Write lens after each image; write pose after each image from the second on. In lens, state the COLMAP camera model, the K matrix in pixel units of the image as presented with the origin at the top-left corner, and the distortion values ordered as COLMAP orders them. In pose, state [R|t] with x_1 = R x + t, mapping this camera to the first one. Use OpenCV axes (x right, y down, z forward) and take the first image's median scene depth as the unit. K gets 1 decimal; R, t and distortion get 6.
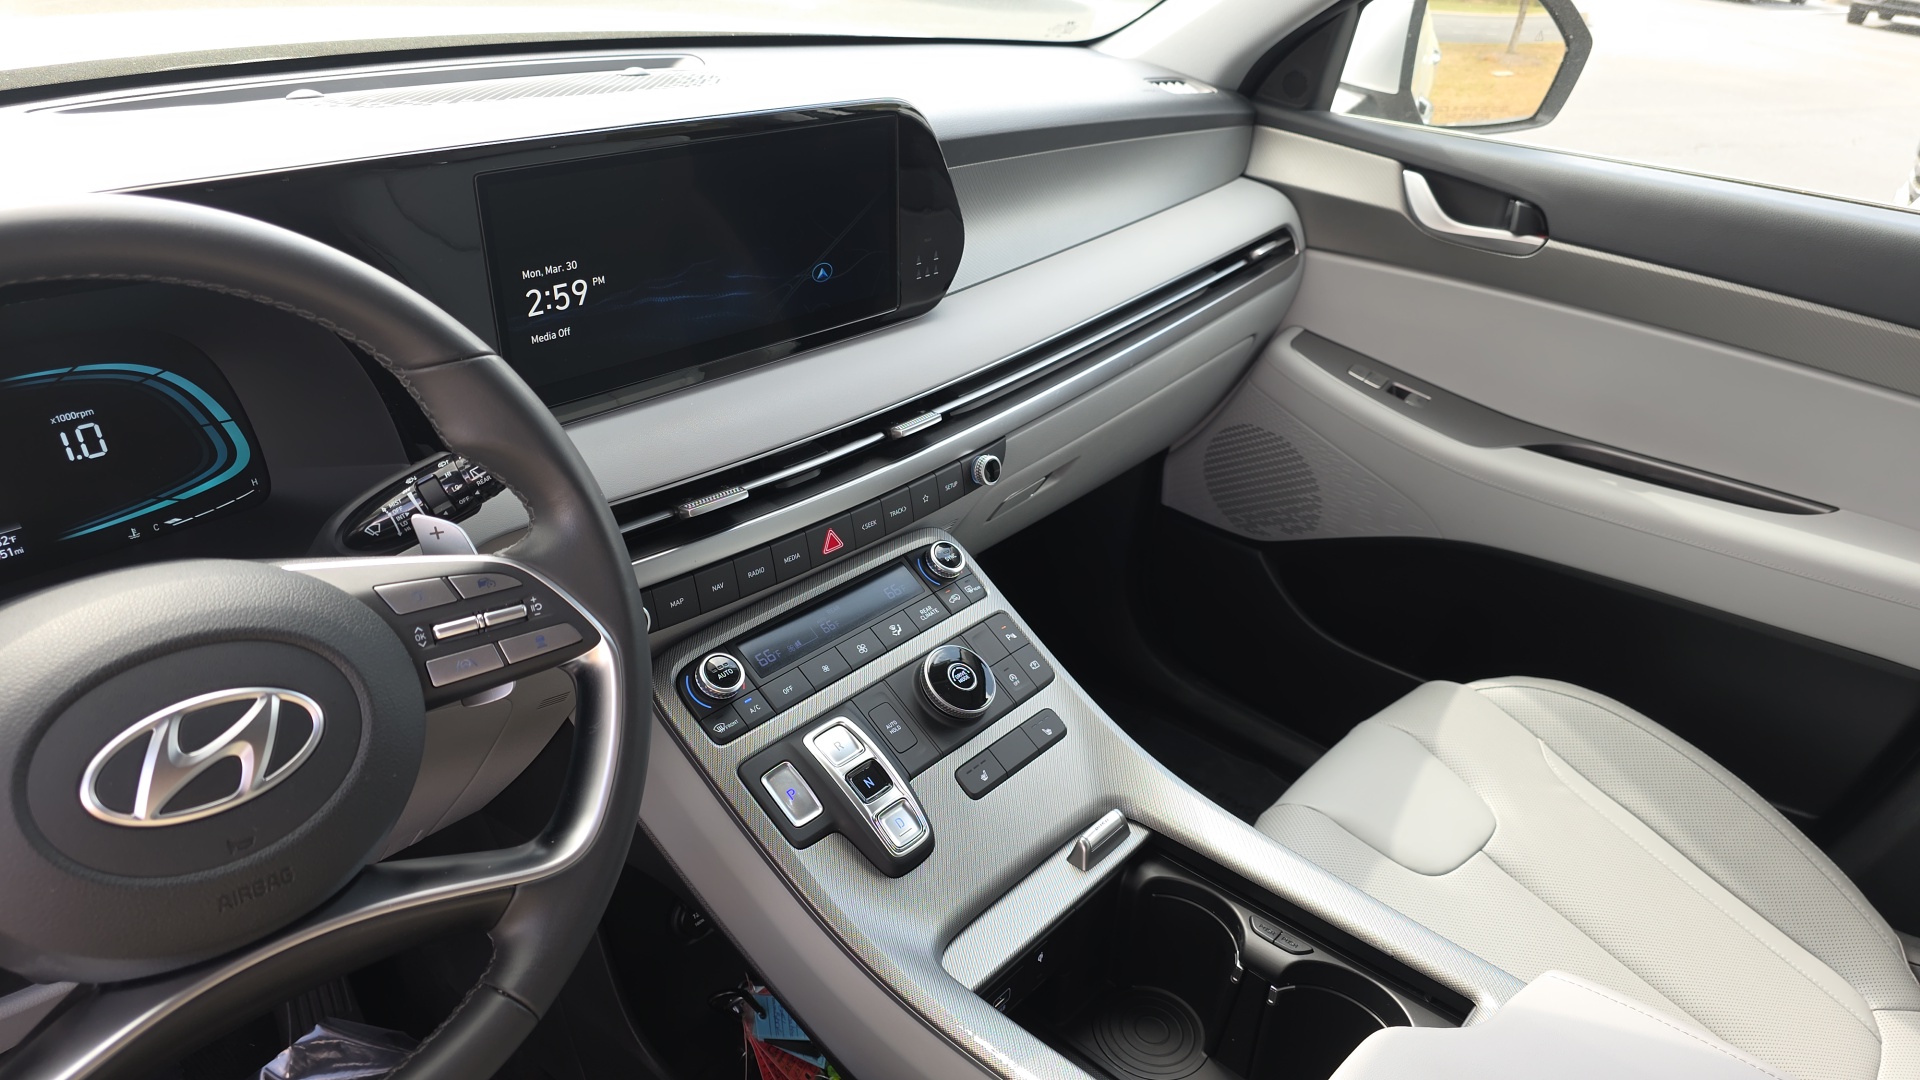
lens RADIAL K [[1292.4, 0, 951.5], [0, 1292.4, 538.1], [0, 0, 1]] dist [0.059270, -0.061151]
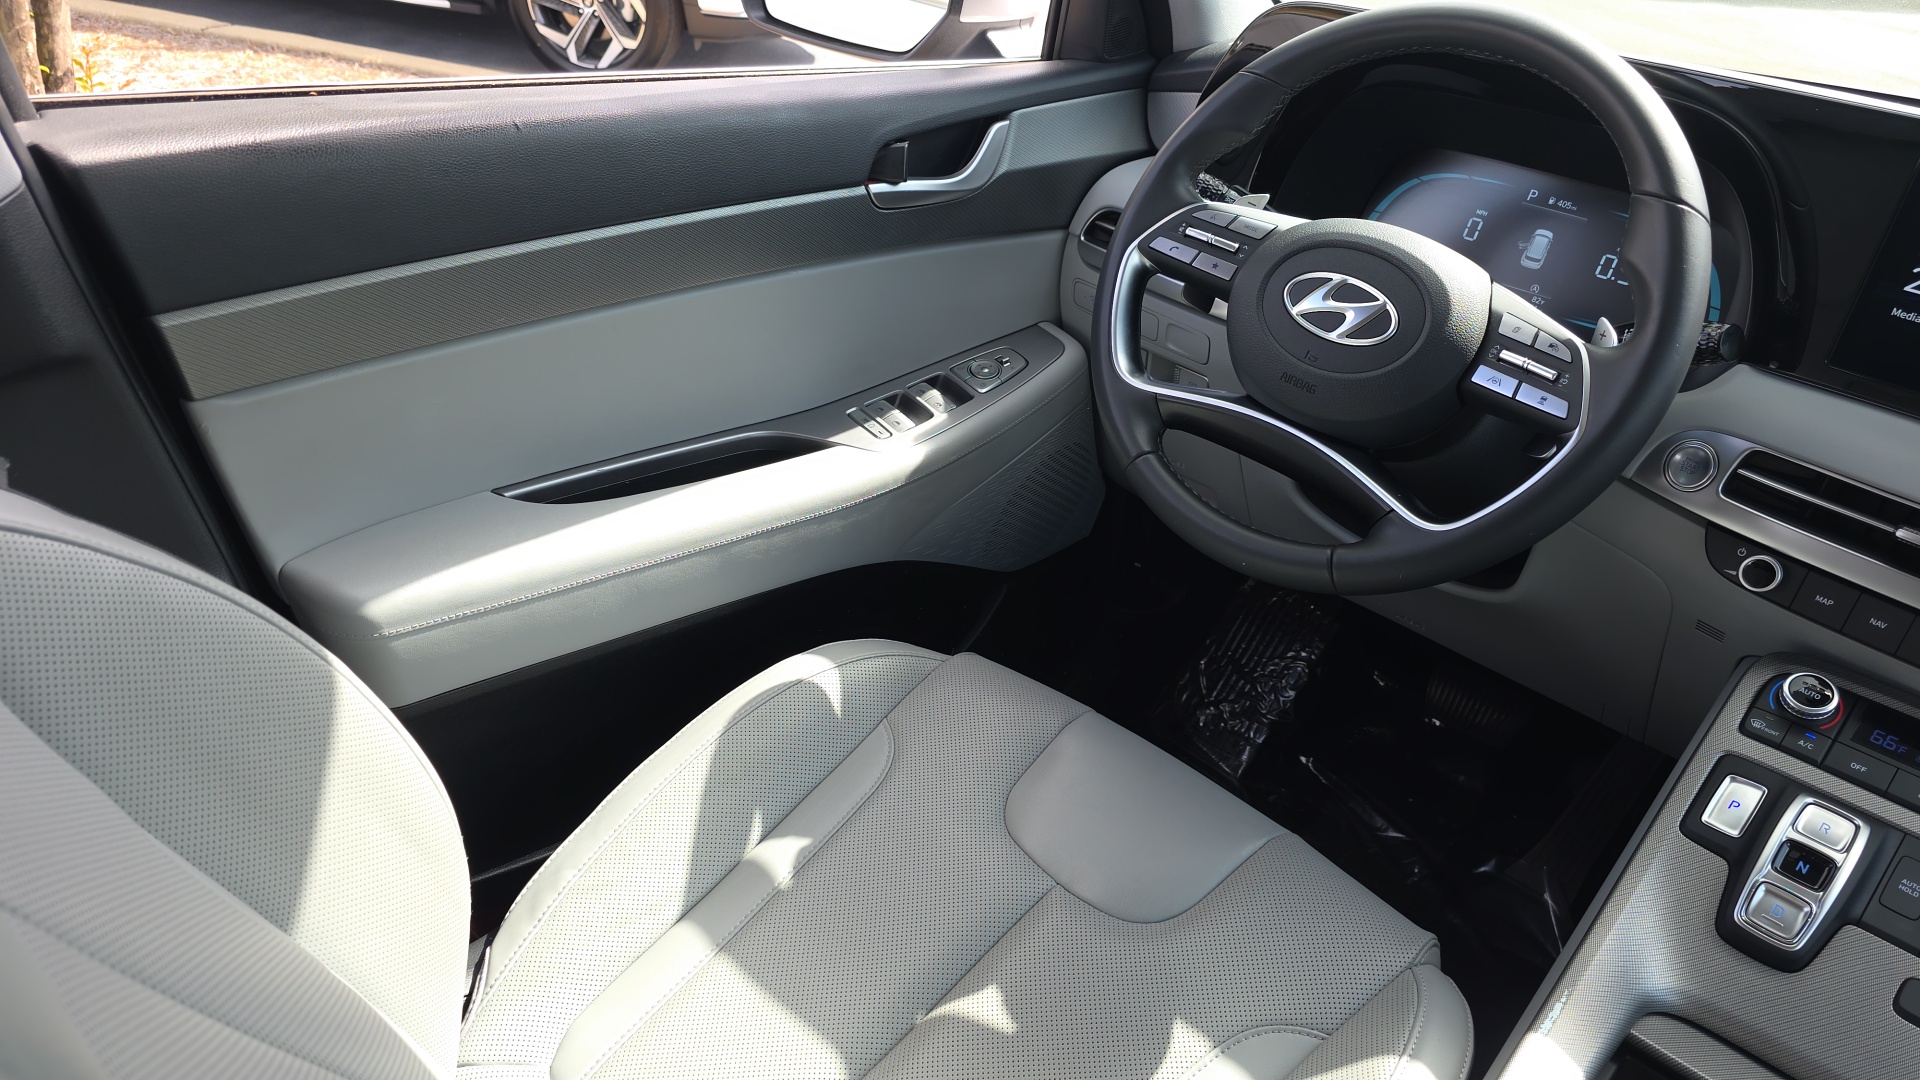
lens RADIAL K [[1292.4, 0, 960.9], [0, 1292.4, 559.8], [0, 0, 1]] dist [0.059270, -0.061151]
pose [[-0.039685, 0.440647, -0.896803, 0.618513], [-0.567831, 0.728558, 0.383107, 0.015613], [0.822188, 0.524436, 0.221300, 0.192236]]
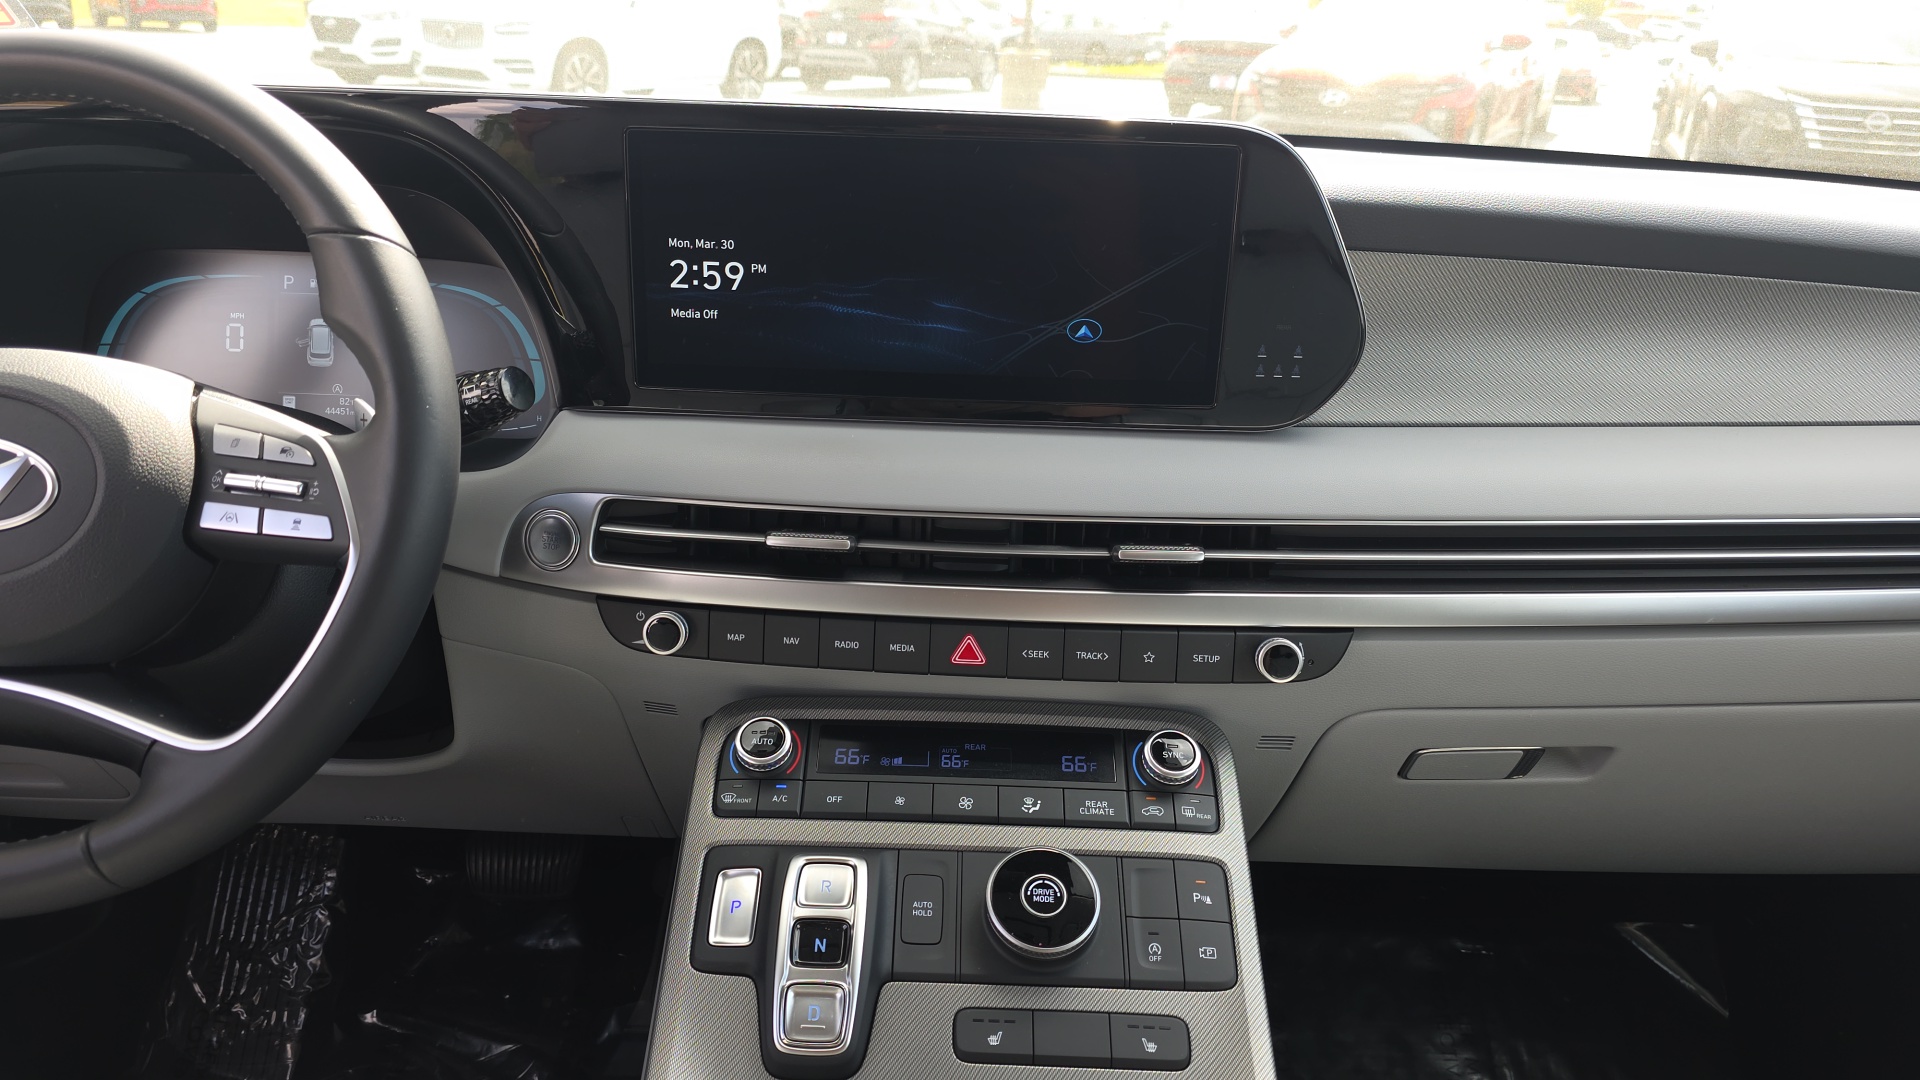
lens RADIAL K [[1292.4, 0, 936.9], [0, 1292.4, 546.1], [0, 0, 1]] dist [0.059270, -0.061151]
pose [[0.640701, 0.231113, -0.732181, 0.438454], [-0.356369, 0.934191, -0.016966, -0.036278], [0.680076, 0.271796, 0.680898, 0.427021]]
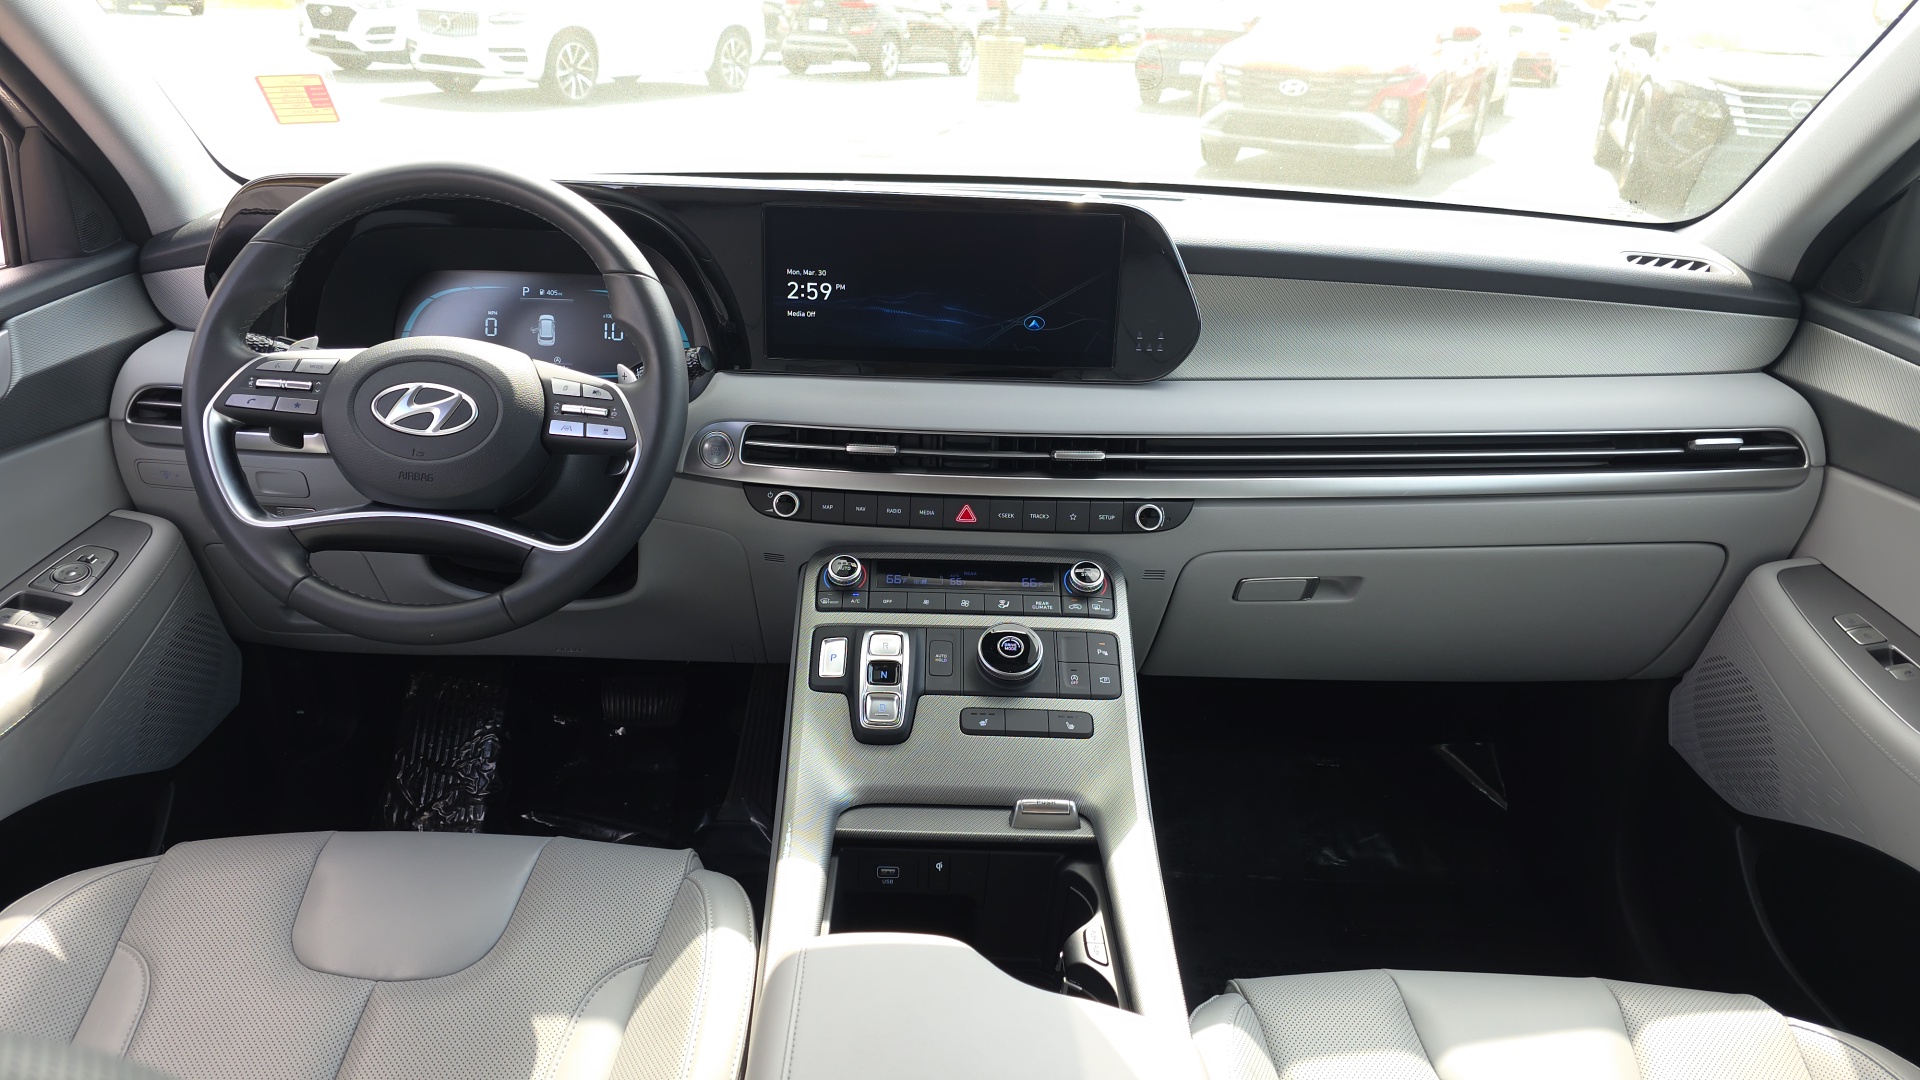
lens RADIAL K [[1292.4, 0, 937.9], [0, 1292.4, 512.8], [0, 0, 1]] dist [0.059270, -0.061151]
pose [[0.654018, 0.222457, -0.723031, 0.813156], [-0.350997, 0.935911, -0.029540, 0.048592], [0.670121, 0.273101, 0.690184, 0.073100]]
